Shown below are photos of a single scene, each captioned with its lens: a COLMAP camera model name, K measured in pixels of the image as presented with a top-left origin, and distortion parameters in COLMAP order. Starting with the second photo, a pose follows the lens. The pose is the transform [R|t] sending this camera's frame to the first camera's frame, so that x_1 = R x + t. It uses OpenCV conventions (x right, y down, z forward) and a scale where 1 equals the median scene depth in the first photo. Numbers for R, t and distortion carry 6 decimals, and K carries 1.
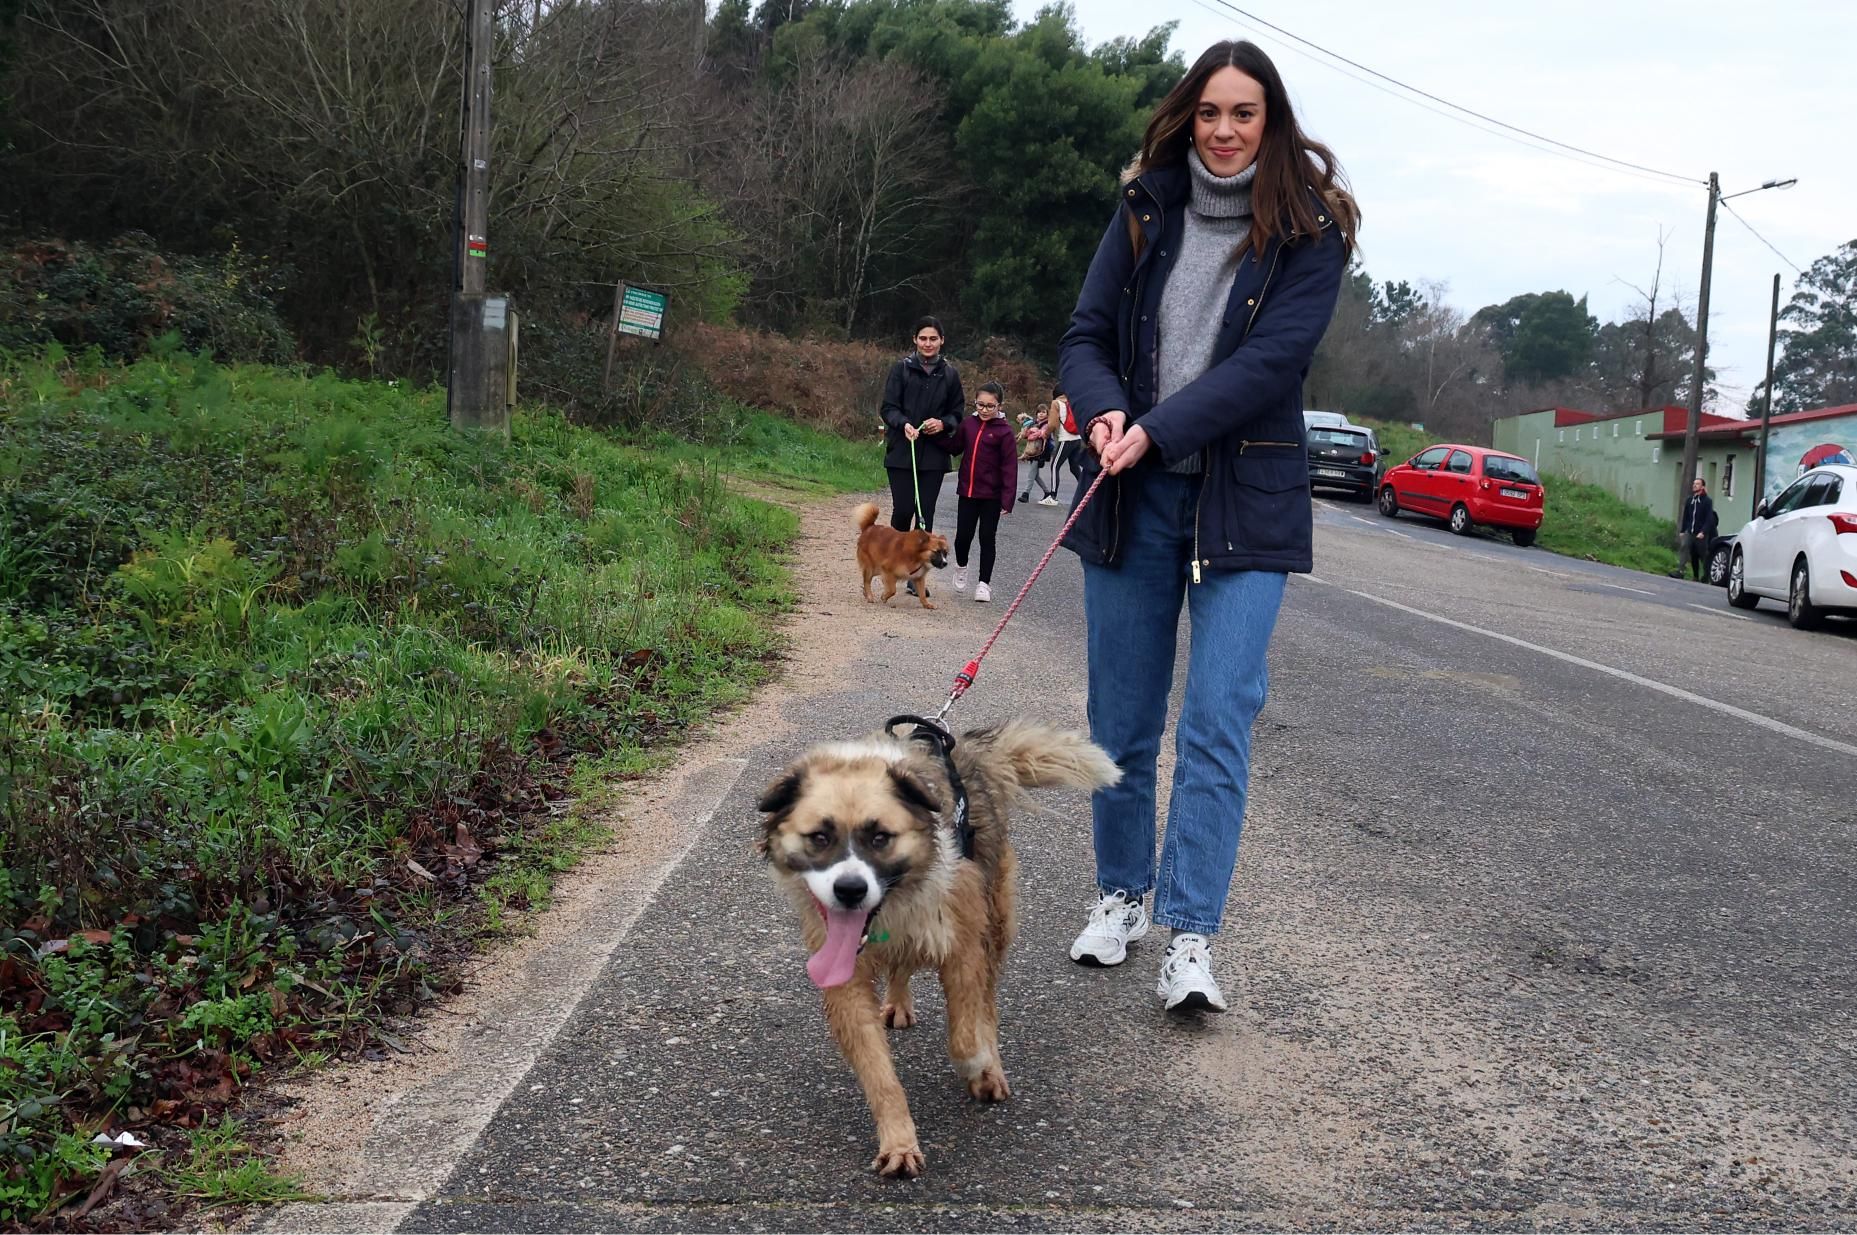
lens RADIAL K [[2086.2, 0, 926.8], [0, 2086.2, 637.2], [0, 0, 1]] dist [-0.147850, 0.224468]
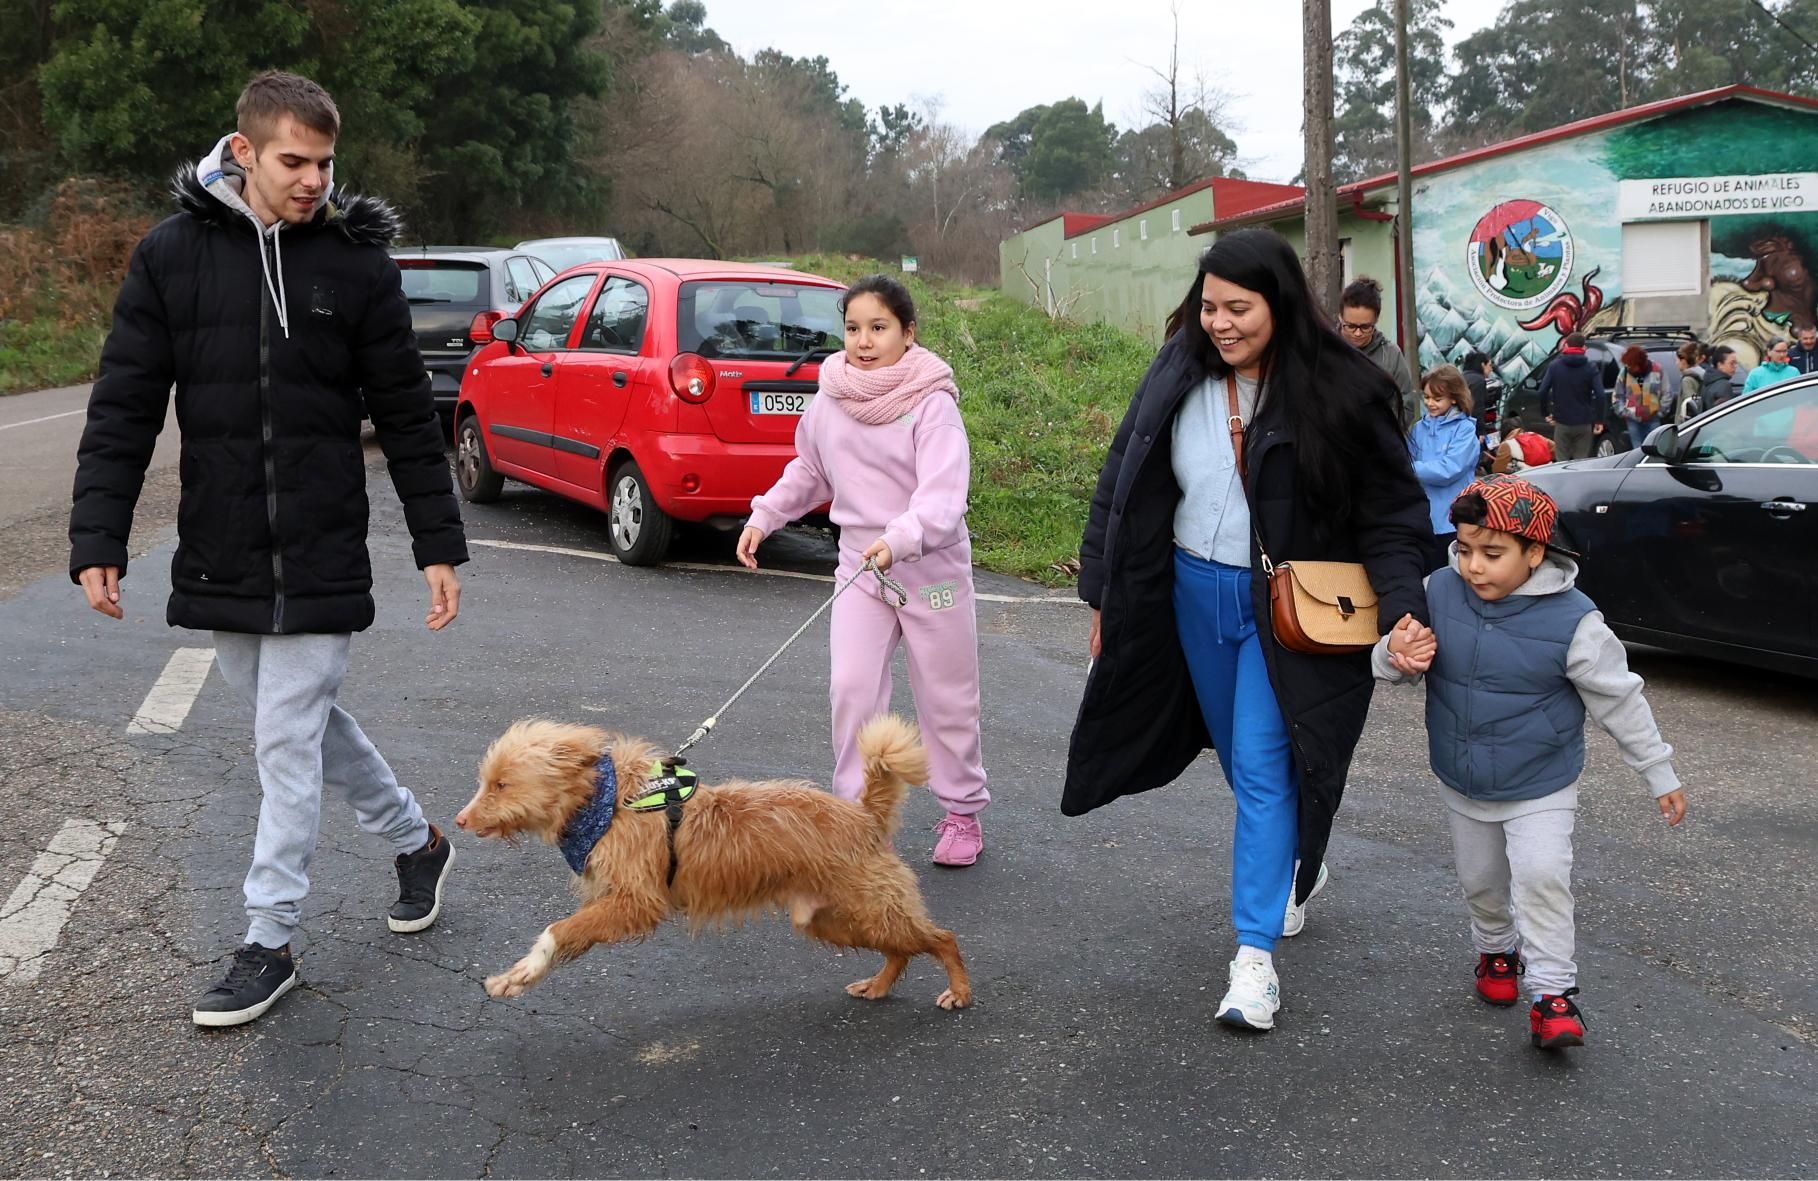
lens RADIAL K [[2098.9, 0, 900.4], [0, 2098.9, 637.5], [0, 0, 1]] dist [-0.102400, 0.083382]
pose [[0.973919, -0.134927, 0.182417, 0.102867], [0.123826, 0.989762, 0.070986, -0.024070], [-0.190128, -0.046547, 0.980655, 0.302774]]
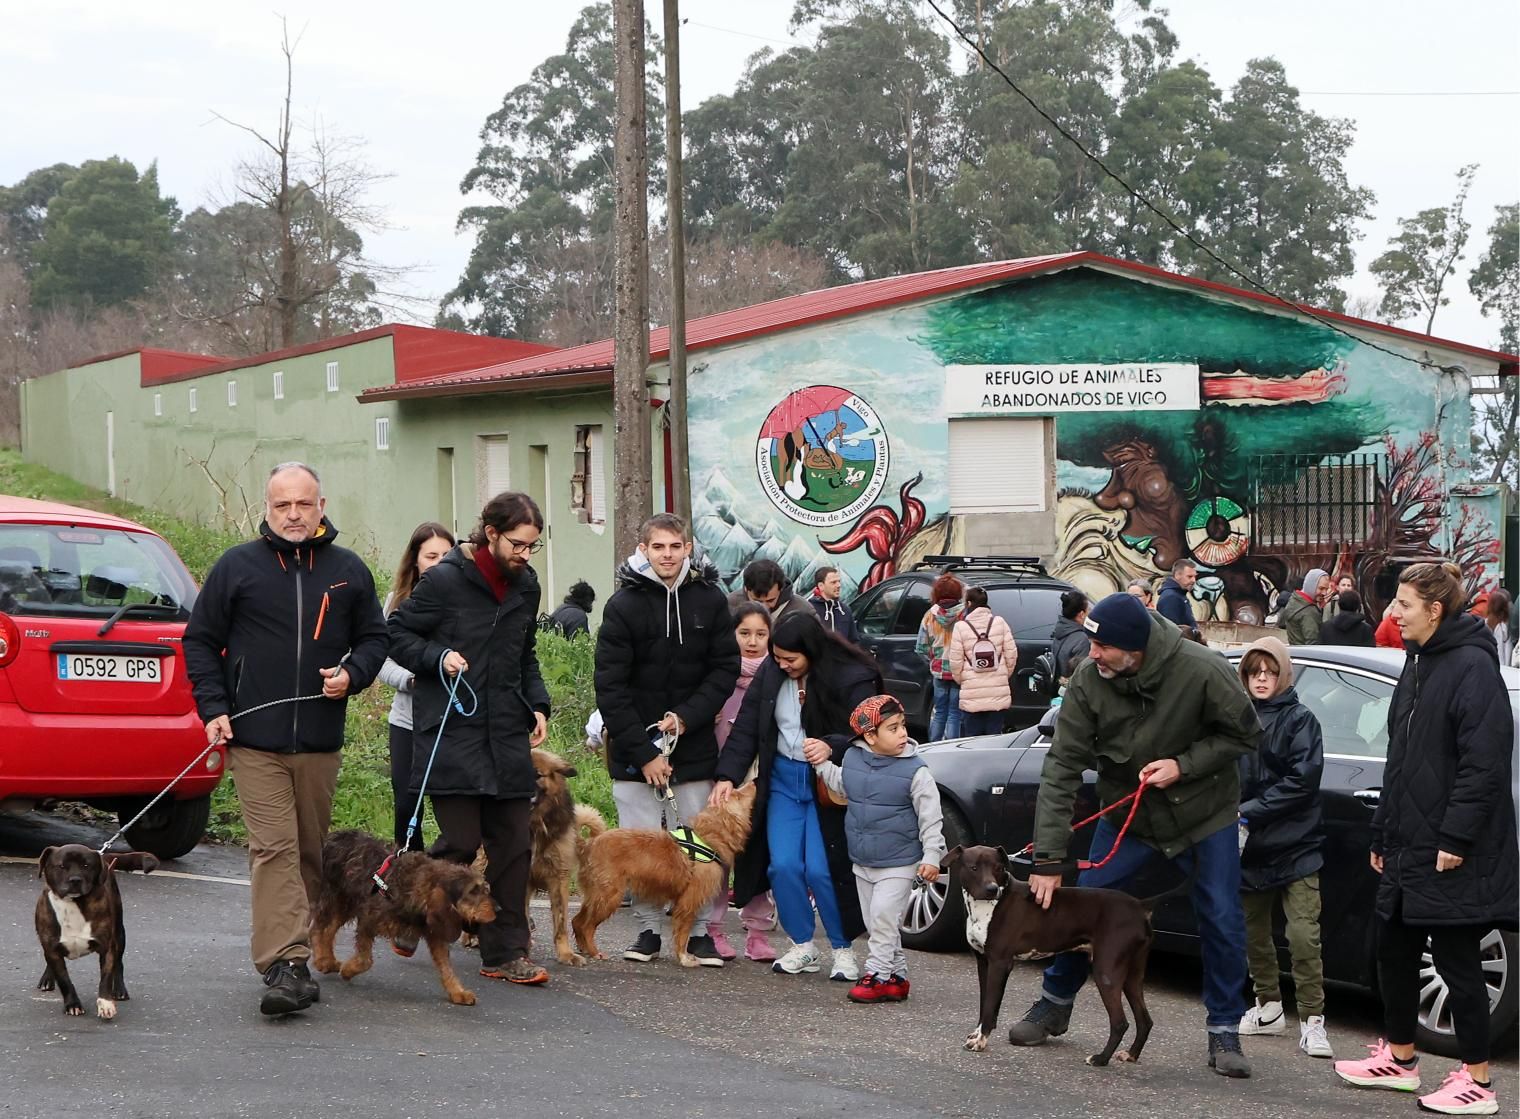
lens RADIAL K [[3217.2, 0, 877.4], [0, 3217.2, 560.6], [0, 0, 1]] dist [-0.017864, -0.096866]
pose [[0.862543, -0.087627, 0.498339, 0.073112], [0.111955, 0.993530, -0.019075, -0.027838], [-0.493443, 0.072244, 0.866773, 0.263028]]
